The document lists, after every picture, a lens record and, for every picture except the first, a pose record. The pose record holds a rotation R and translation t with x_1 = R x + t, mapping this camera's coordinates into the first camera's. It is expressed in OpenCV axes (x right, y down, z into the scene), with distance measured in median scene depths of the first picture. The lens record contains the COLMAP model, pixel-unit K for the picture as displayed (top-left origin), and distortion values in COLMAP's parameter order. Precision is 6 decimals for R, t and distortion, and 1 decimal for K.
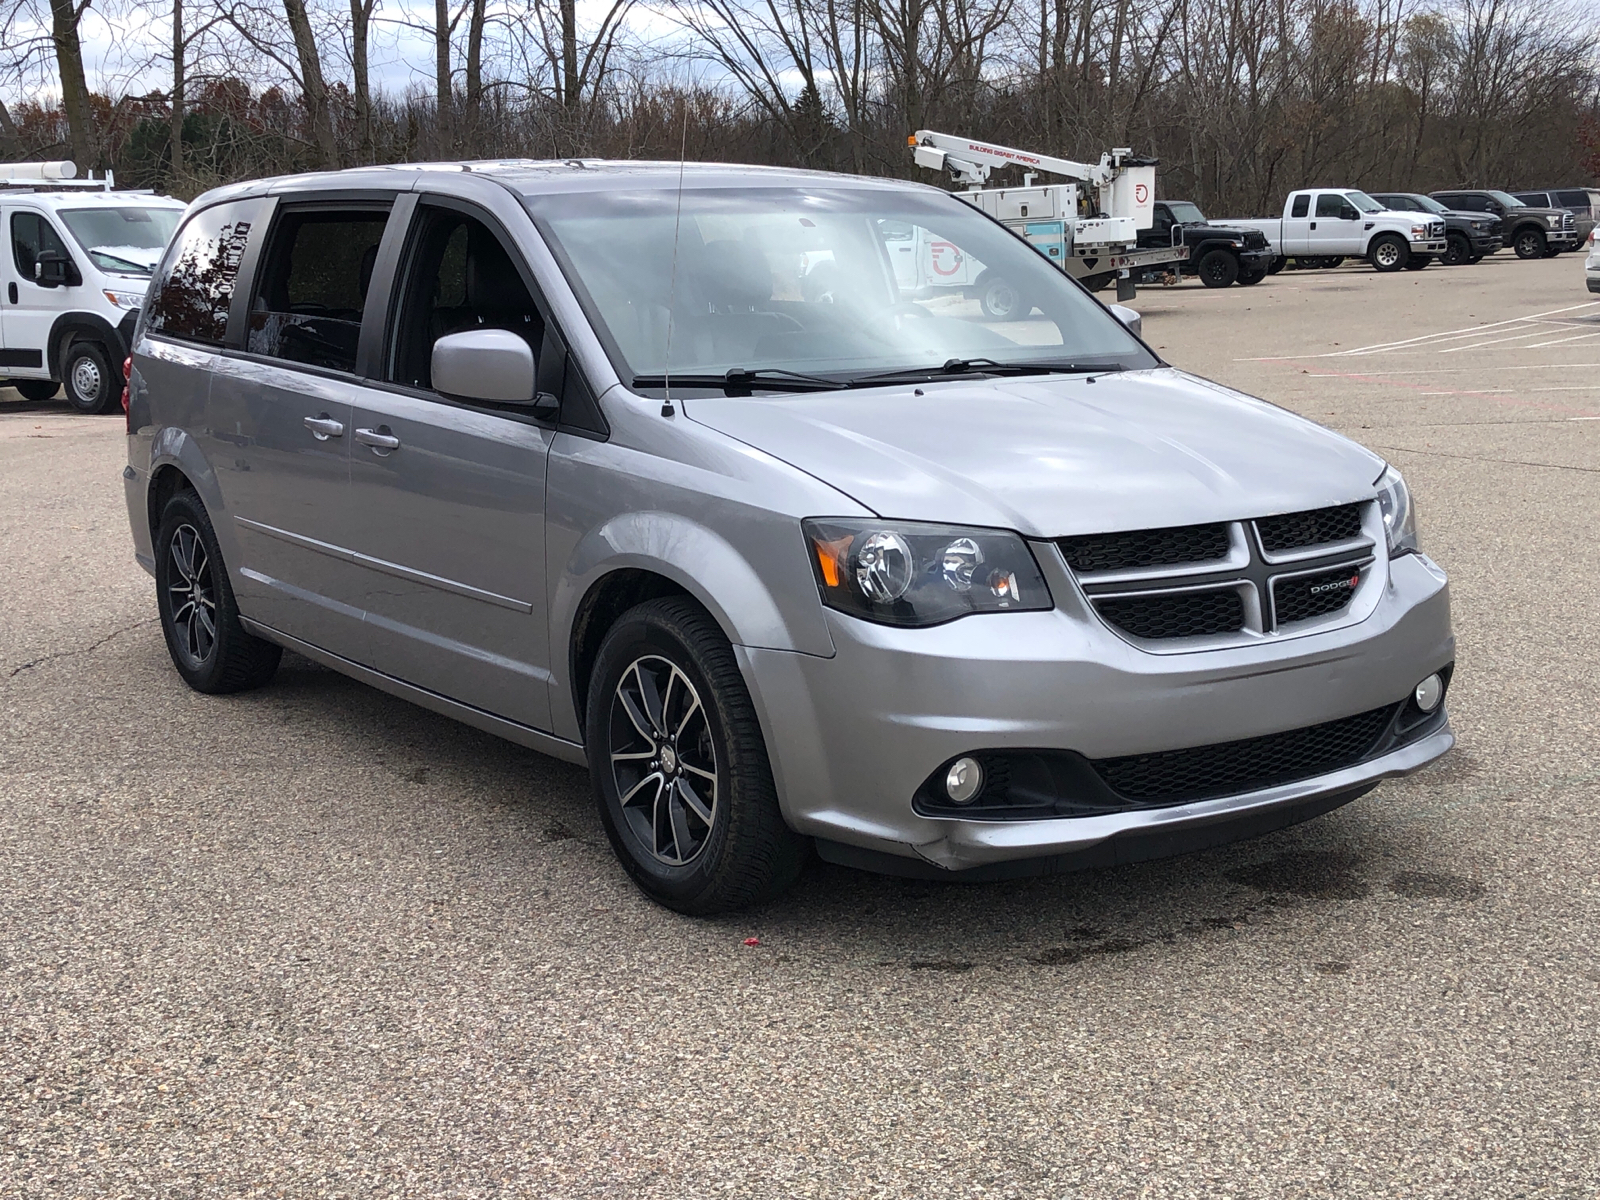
lens RADIAL K [[2114.7, 0, 791.2], [0, 2114.7, 560.7], [0, 0, 1]] dist [0.199476, -0.730234]
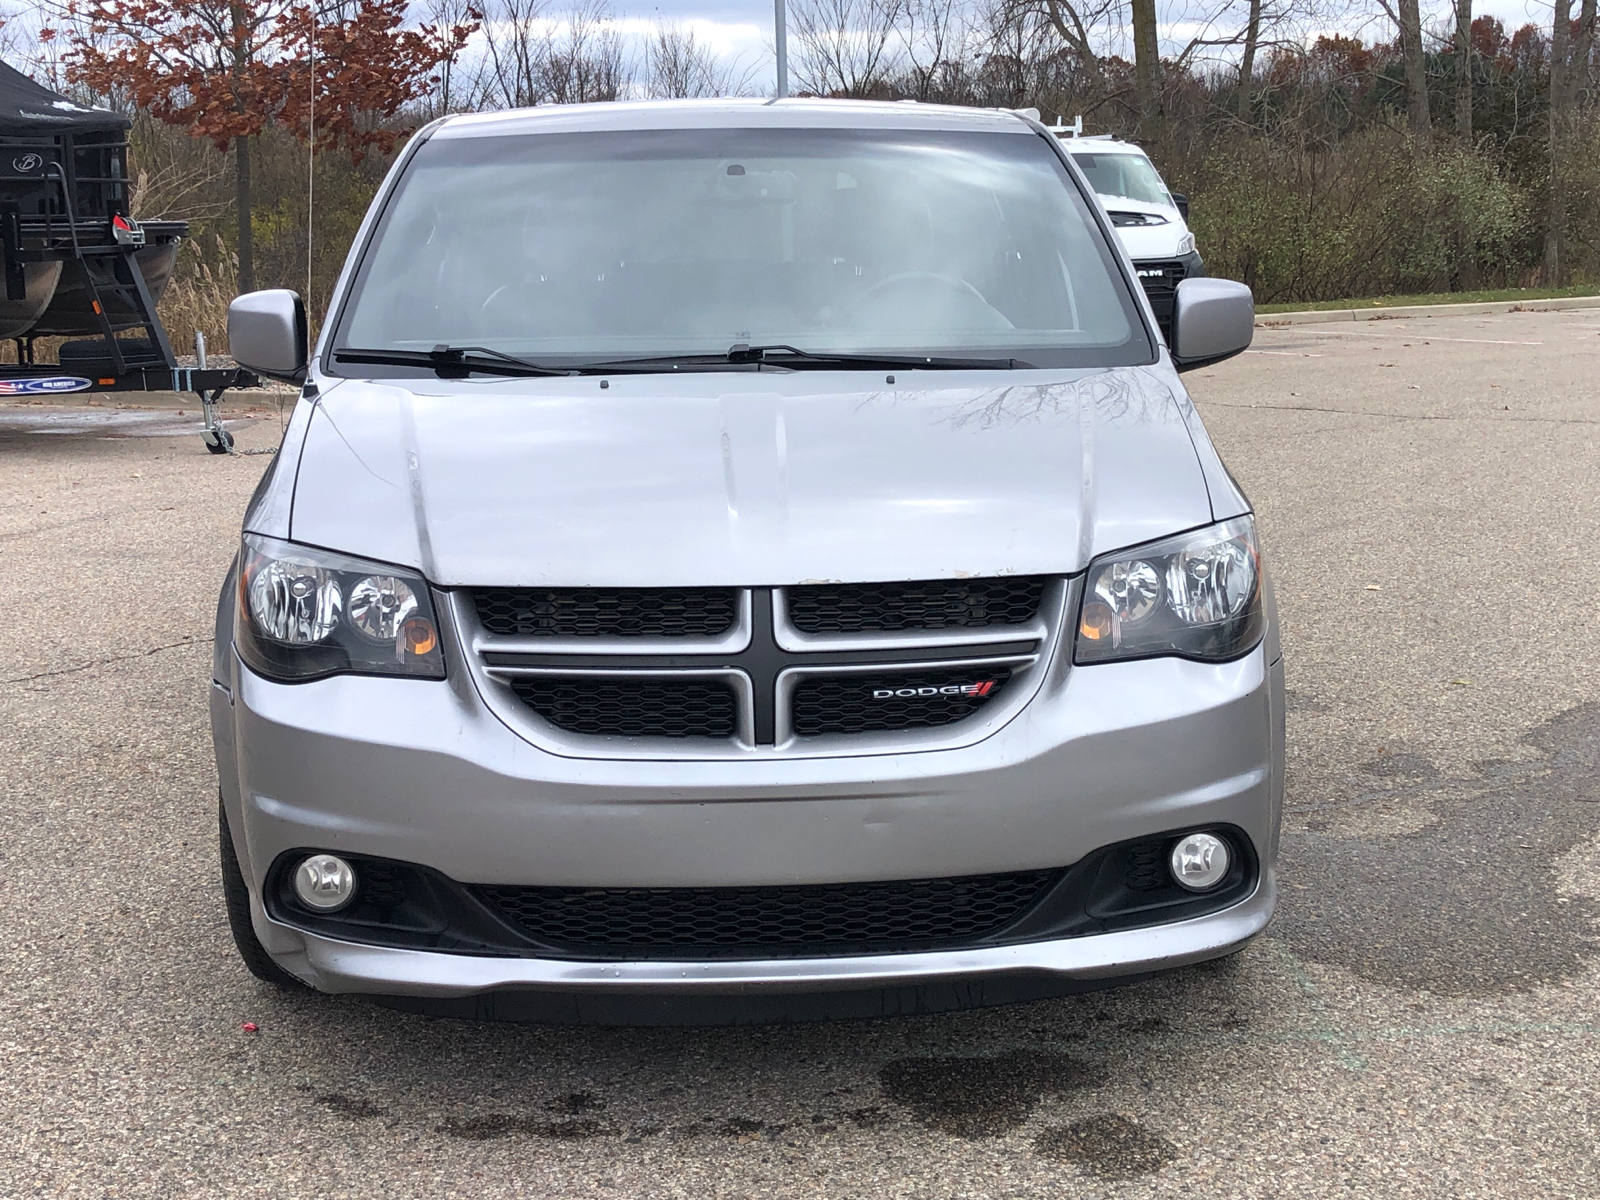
lens RADIAL K [[2114.7, 0, 791.2], [0, 2114.7, 560.7], [0, 0, 1]] dist [0.199476, -0.730234]
pose [[0.847835, 0.092790, -0.522078, 0.585835], [-0.079022, 0.995686, 0.048636, -0.062635], [0.524338, 0.000021, 0.851510, 0.386408]]
